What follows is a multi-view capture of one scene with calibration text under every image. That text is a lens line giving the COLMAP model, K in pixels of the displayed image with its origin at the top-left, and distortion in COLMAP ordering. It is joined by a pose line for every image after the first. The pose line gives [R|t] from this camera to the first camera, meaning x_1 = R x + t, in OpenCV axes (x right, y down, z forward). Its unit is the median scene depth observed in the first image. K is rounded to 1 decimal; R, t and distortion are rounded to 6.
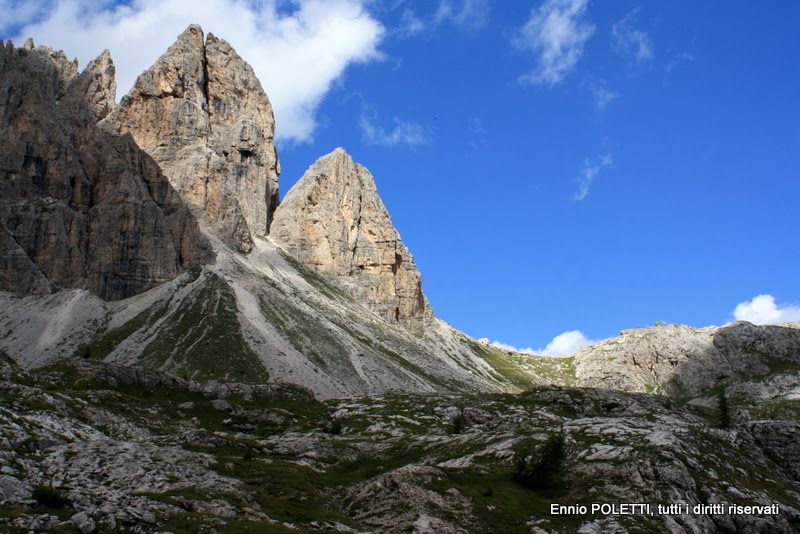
lens RADIAL K [[915.9, 0, 400.0], [0, 915.9, 267.0], [0, 0, 1]] dist [-0.090666, 0.041464]
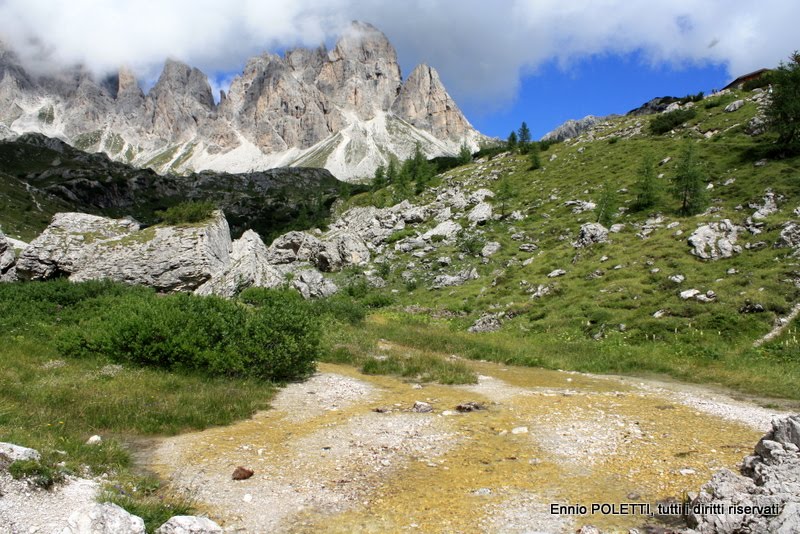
lens RADIAL K [[663.8, 0, 400.0], [0, 663.8, 267.0], [0, 0, 1]] dist [-0.168923, 0.159465]
pose [[0.876421, -0.047778, -0.479170, 0.700921], [0.173876, 0.959332, 0.222371, -0.013018], [0.449058, -0.278206, 0.849086, -0.585230]]
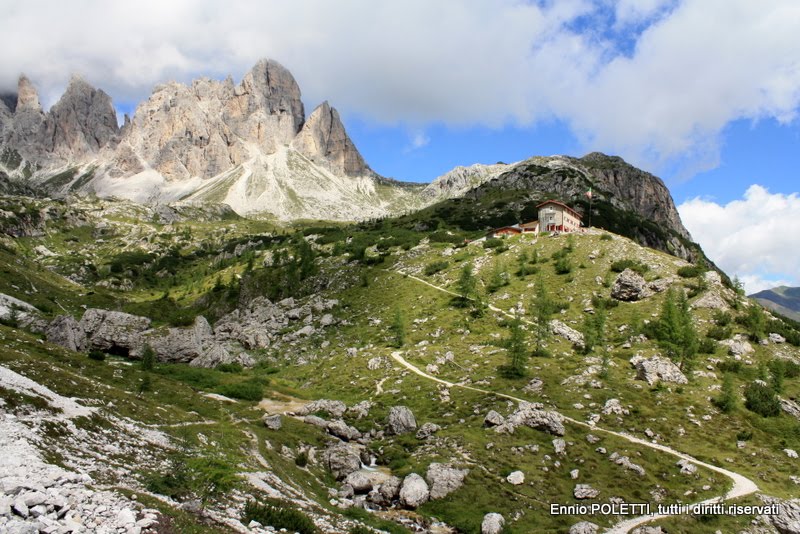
lens RADIAL K [[663.8, 0, 400.0], [0, 663.8, 267.0], [0, 0, 1]] dist [-0.168923, 0.159465]
pose [[0.942160, -0.025177, -0.334217, 0.745703], [0.098992, 0.973591, 0.205720, -0.046217], [0.320211, -0.226906, 0.919771, -0.655338]]
